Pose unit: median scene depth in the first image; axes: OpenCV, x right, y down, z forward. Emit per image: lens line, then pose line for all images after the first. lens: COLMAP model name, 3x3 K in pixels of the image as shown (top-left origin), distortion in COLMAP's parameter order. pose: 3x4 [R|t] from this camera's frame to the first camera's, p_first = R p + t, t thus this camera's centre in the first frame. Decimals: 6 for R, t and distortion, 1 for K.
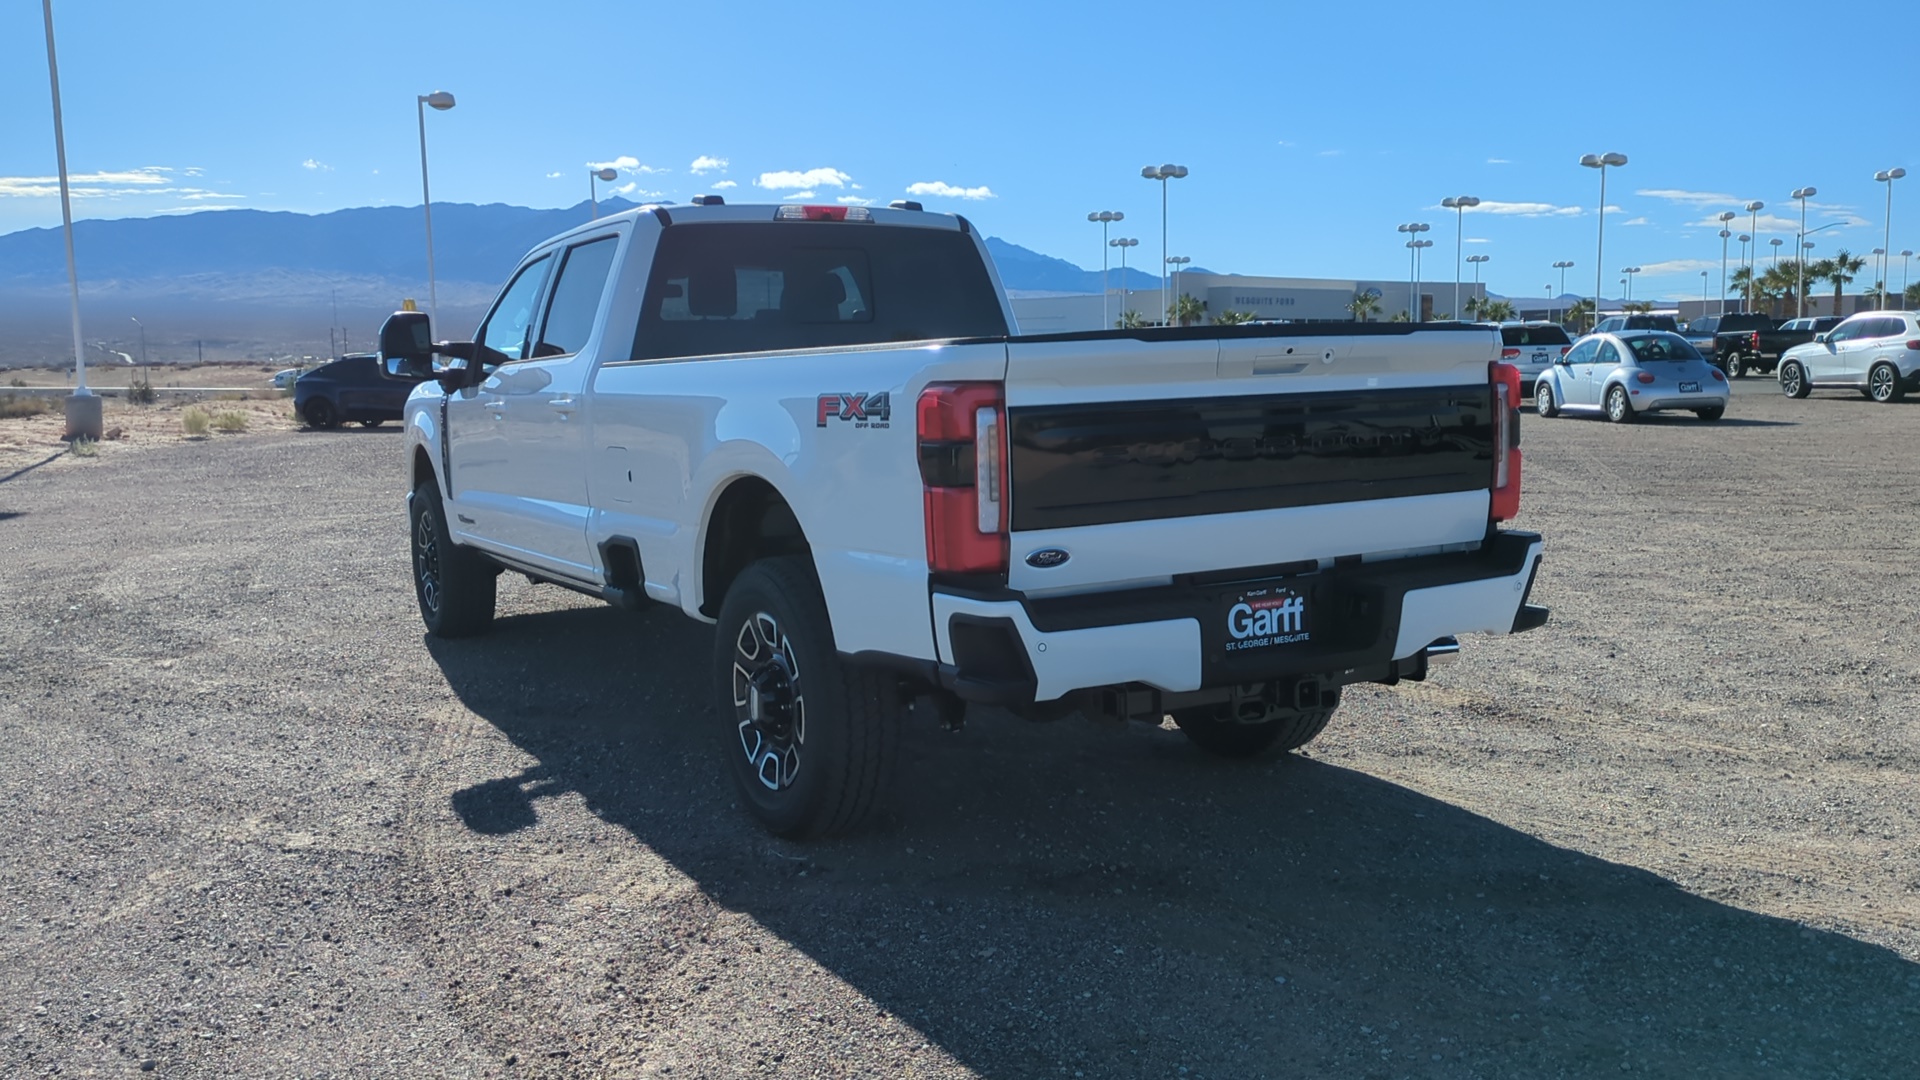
lens RADIAL K [[1638.0, 0, 960.0], [0, 1638.0, 540.0], [0, 0, 1]] dist [0.089447, -0.167592]
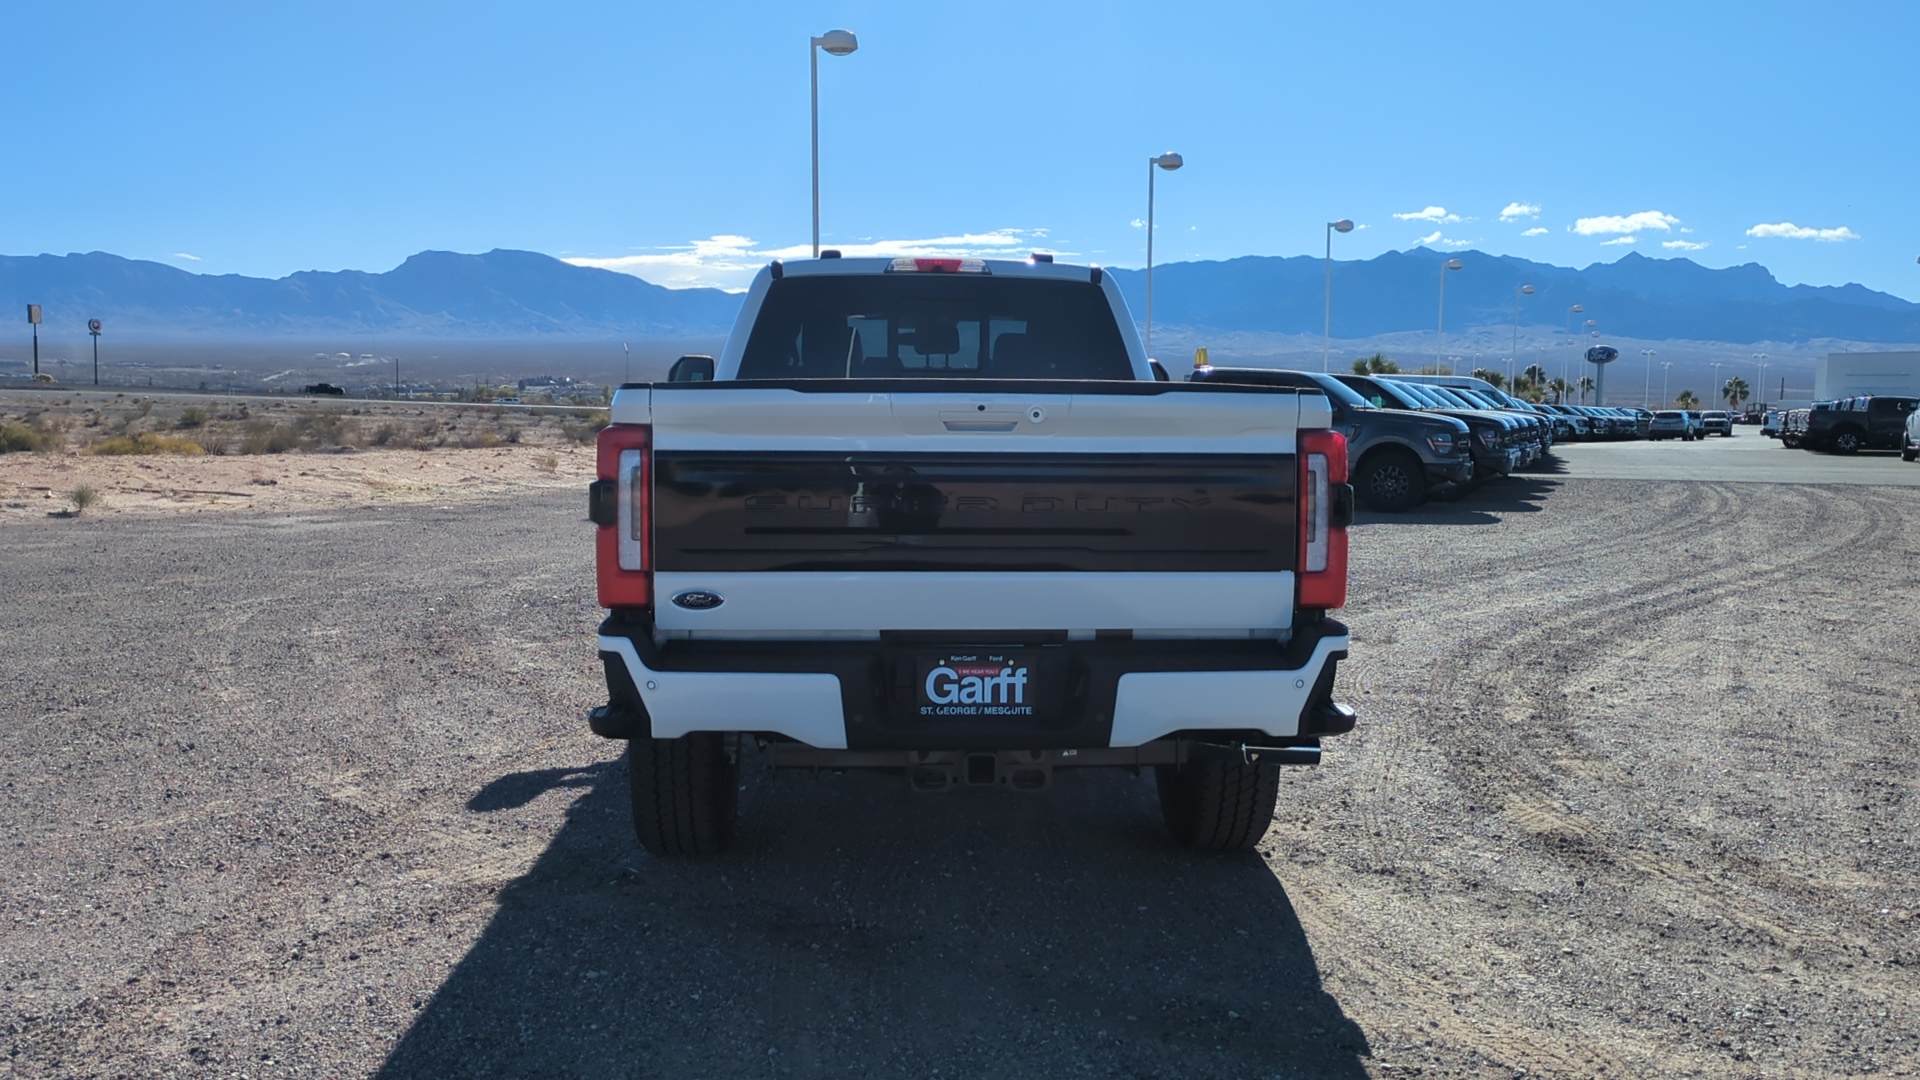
lens RADIAL K [[1631.1, 0, 974.3], [0, 1631.1, 540.6], [0, 0, 1]] dist [0.090936, -0.118886]
pose [[0.896049, 0.067531, -0.438789, 0.591297], [-0.080322, 0.996712, -0.010627, -0.026265], [0.436629, 0.044767, 0.898527, 0.142574]]
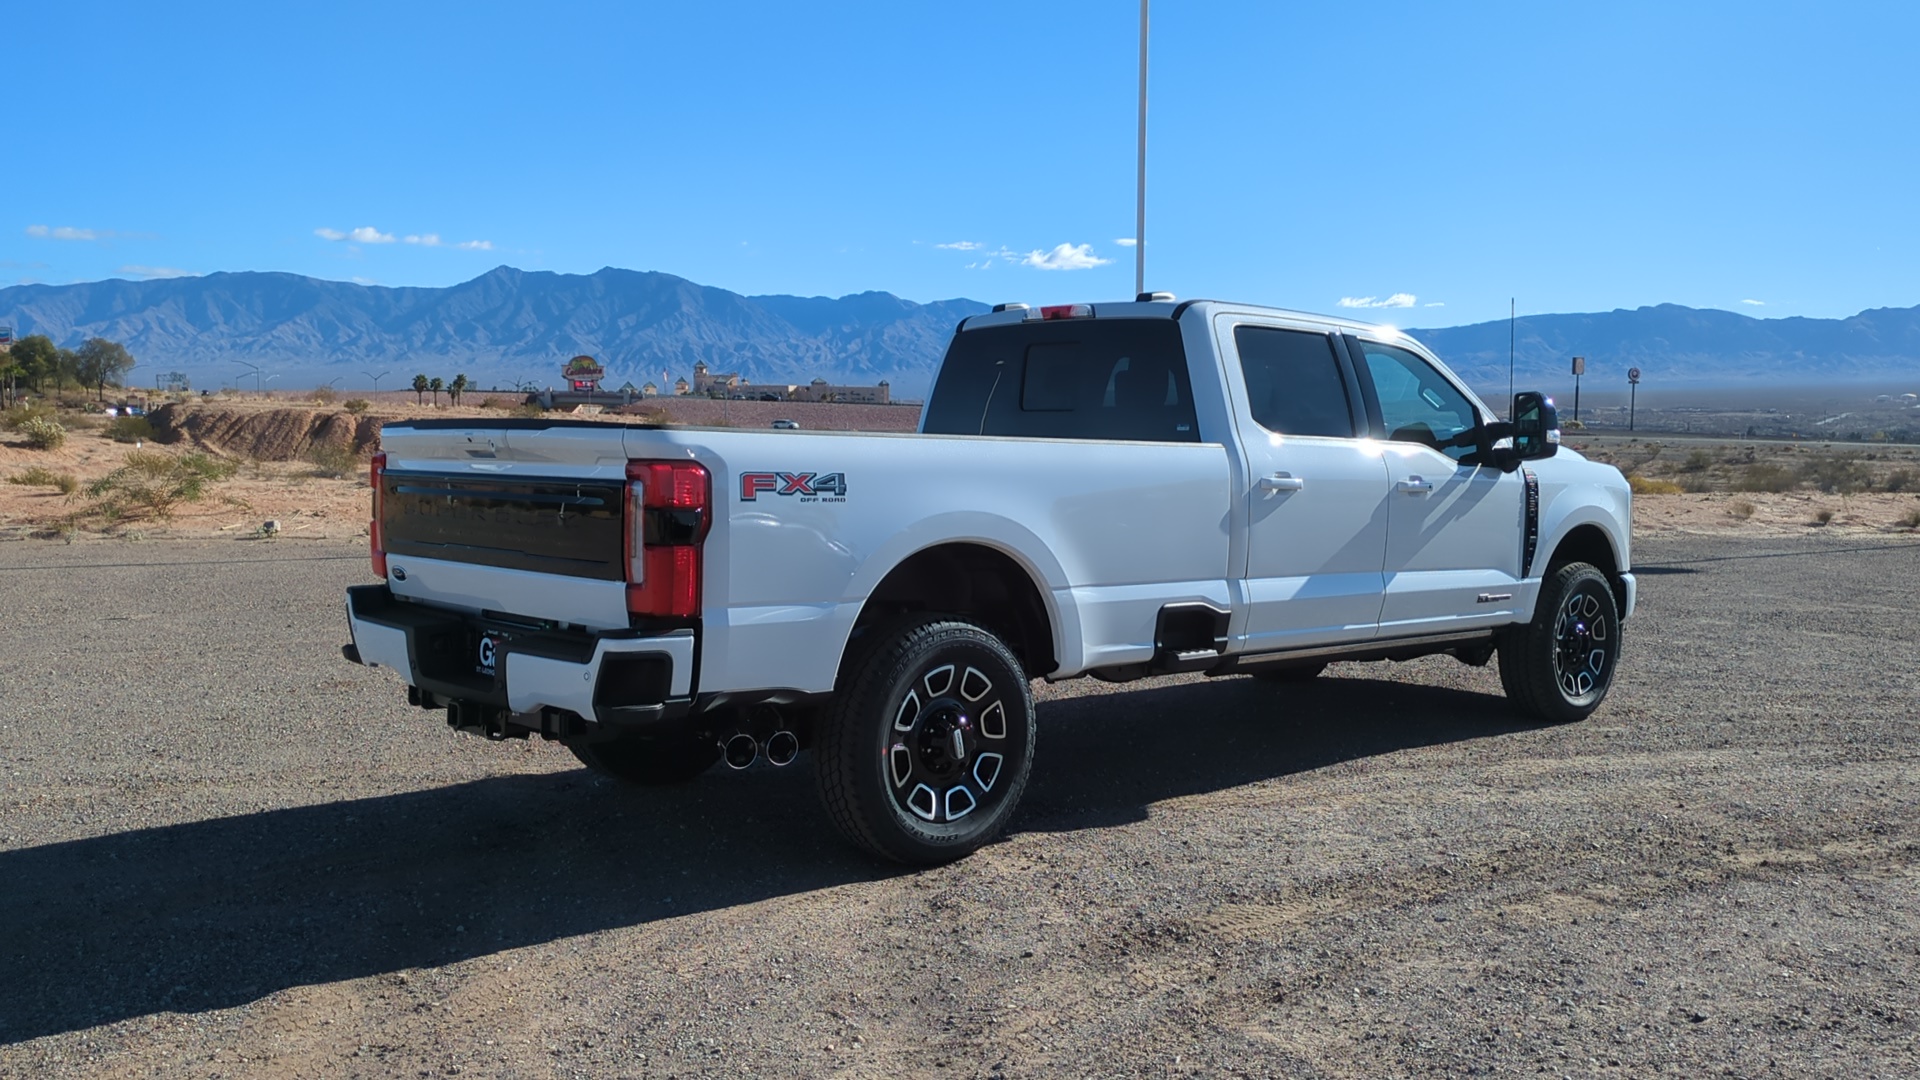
lens RADIAL K [[1631.1, 0, 974.3], [0, 1631.1, 540.6], [0, 0, 1]] dist [0.090936, -0.118886]
pose [[0.241925, 0.087970, -0.966299, 1.448847], [-0.126685, 0.990221, 0.058431, -0.153770], [0.961989, 0.108280, 0.250704, 1.017341]]
